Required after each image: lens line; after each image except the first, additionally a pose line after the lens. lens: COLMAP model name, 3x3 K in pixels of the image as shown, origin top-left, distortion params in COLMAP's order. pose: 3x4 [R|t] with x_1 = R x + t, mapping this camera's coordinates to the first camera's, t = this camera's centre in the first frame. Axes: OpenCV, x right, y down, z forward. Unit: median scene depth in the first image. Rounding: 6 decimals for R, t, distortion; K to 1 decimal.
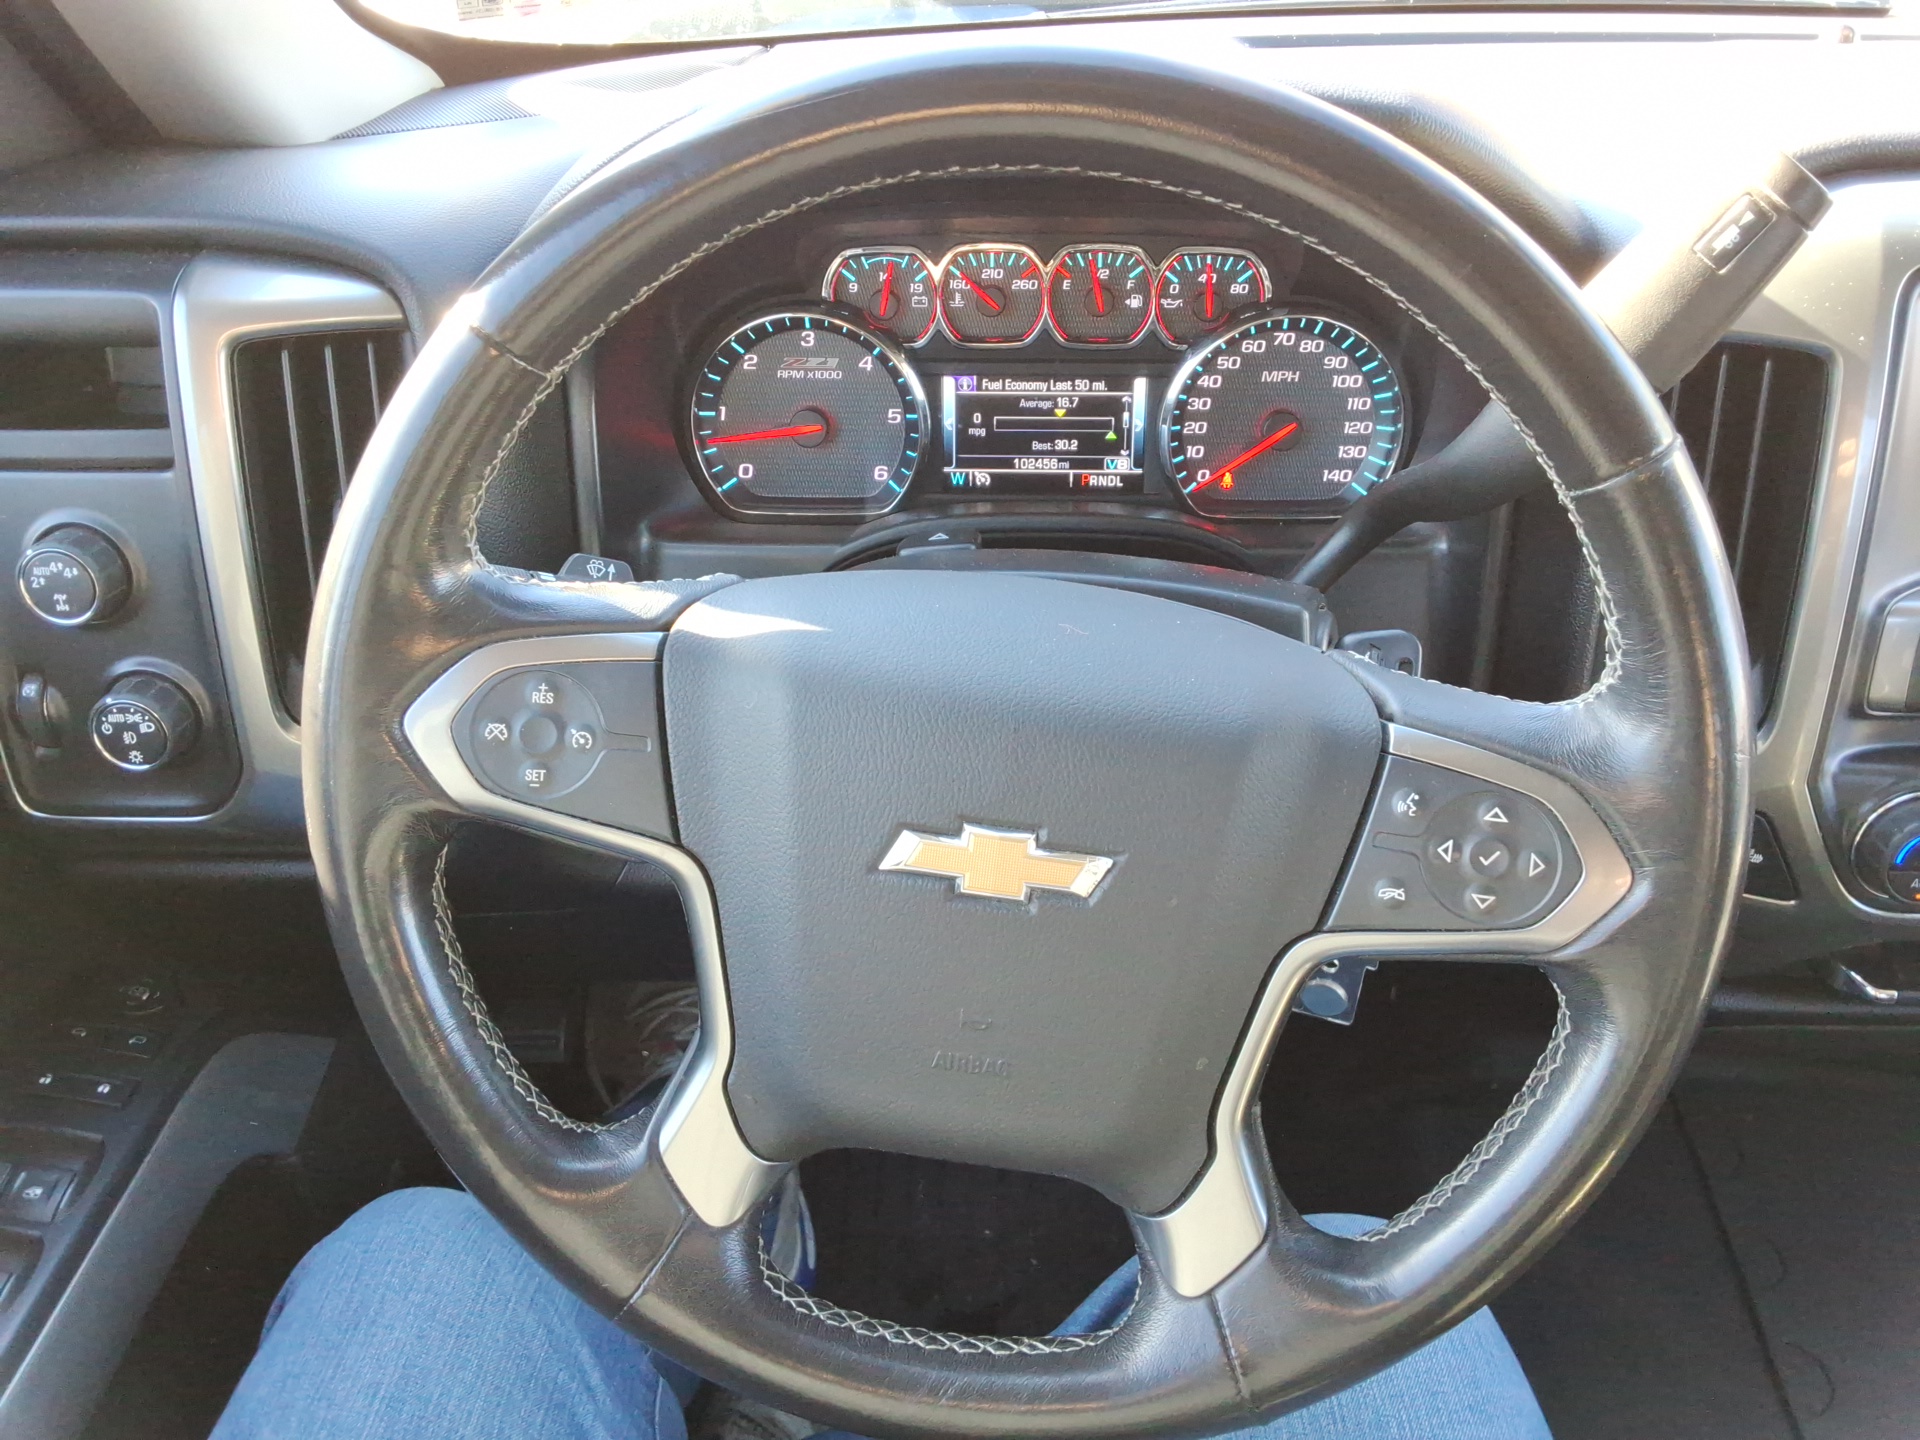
lens RADIAL K [[1527.2, 0, 957.6], [0, 1527.2, 732.8], [0, 0, 1]] dist [0.043530, -0.059387]
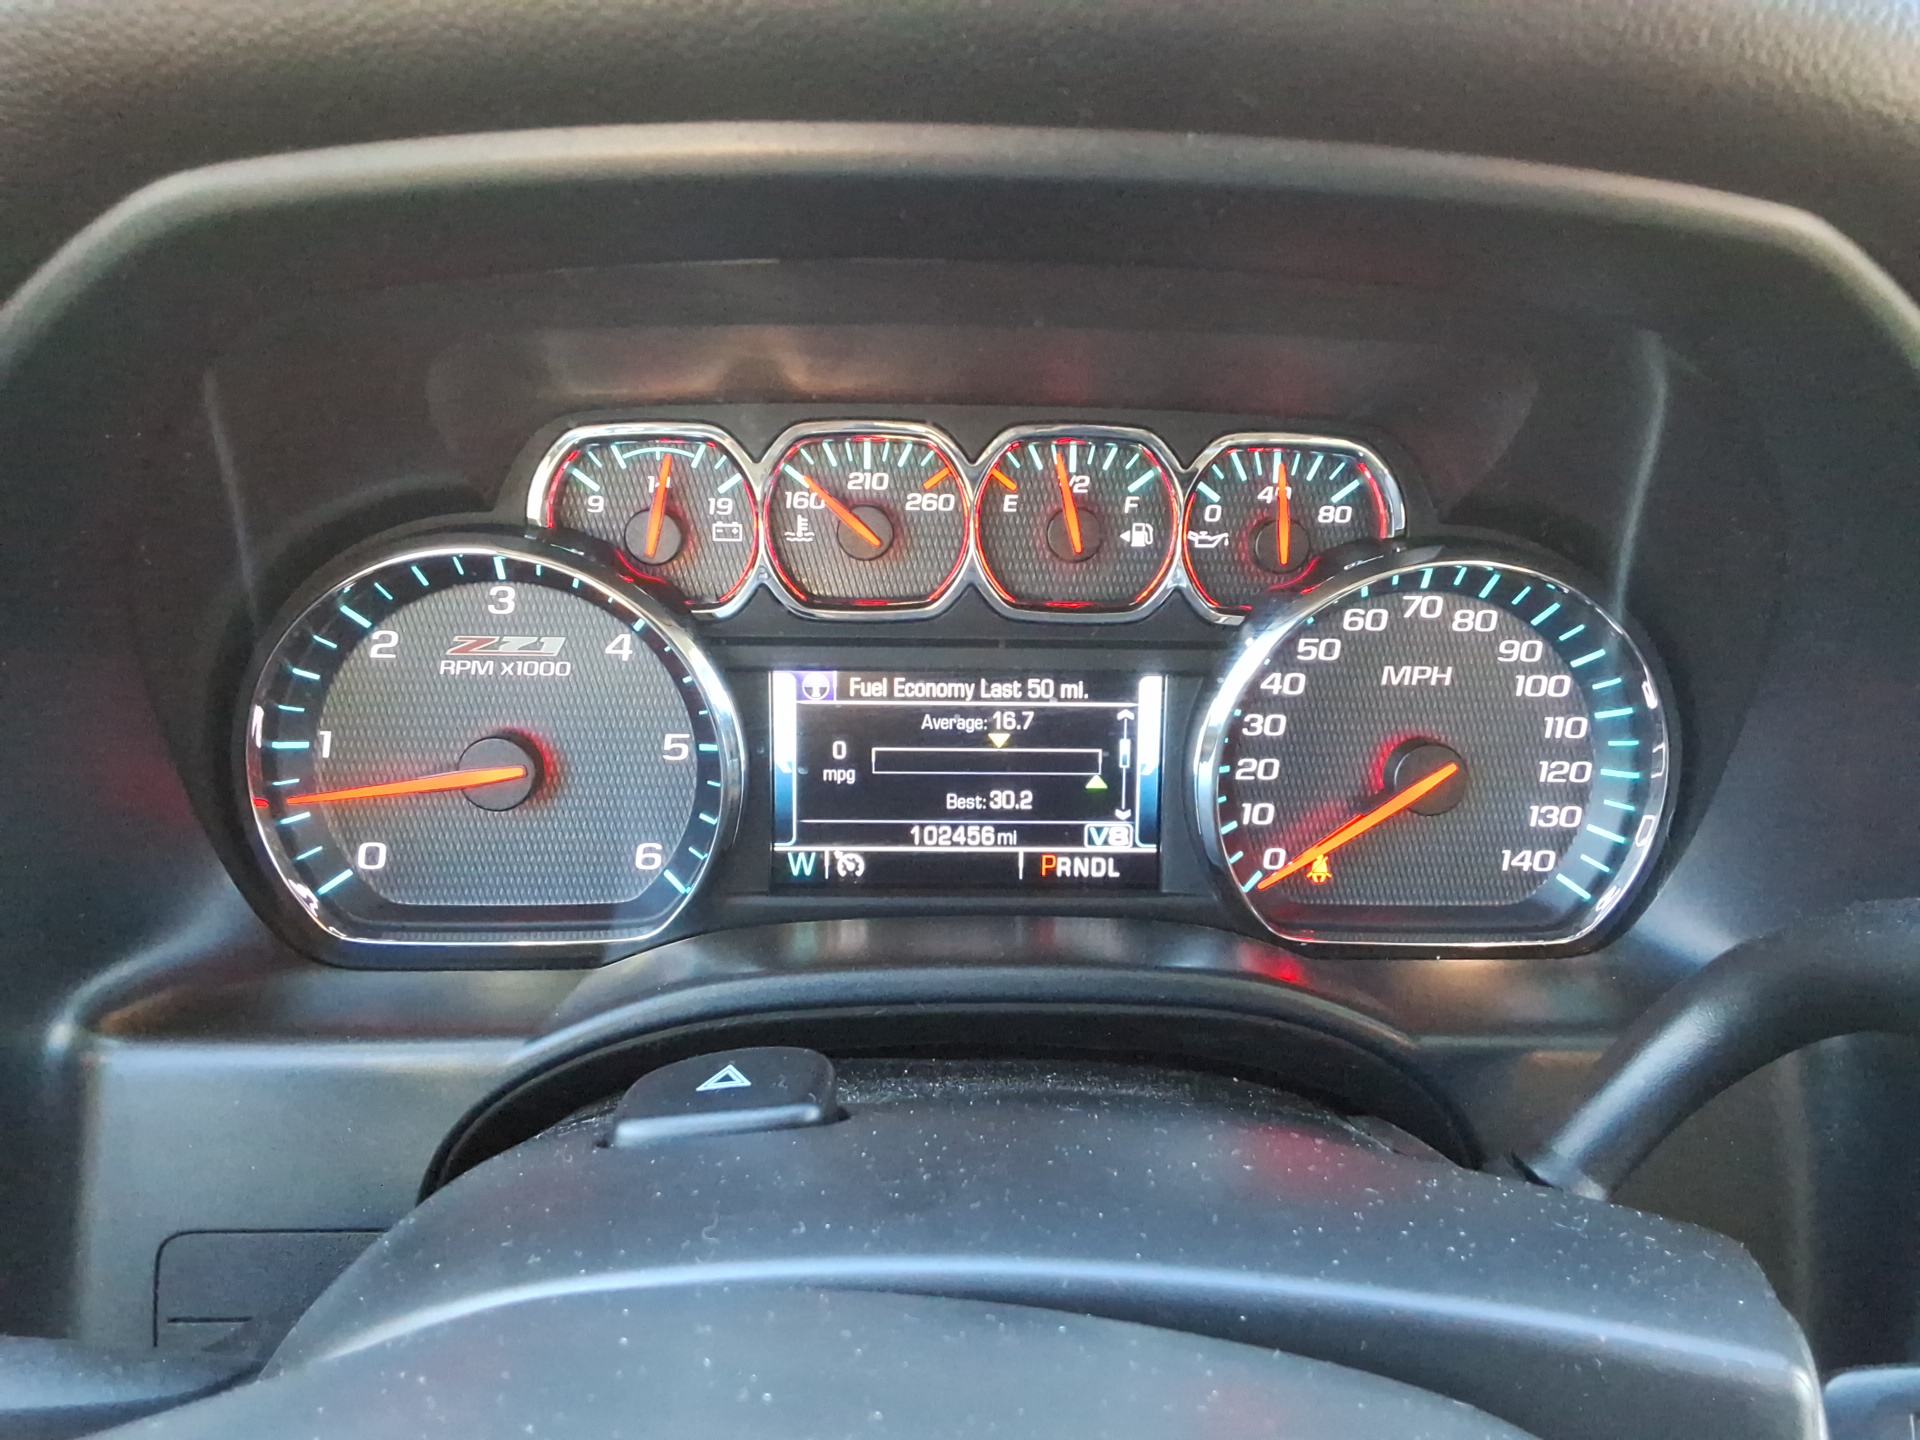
lens RADIAL K [[1527.2, 0, 953.2], [0, 1527.2, 737.8], [0, 0, 1]] dist [0.043530, -0.059387]
pose [[0.998300, 0.001706, 0.058264, 0.021298], [0.007960, 0.986217, -0.165266, -0.126597], [-0.057743, 0.165449, 0.984527, 0.497840]]
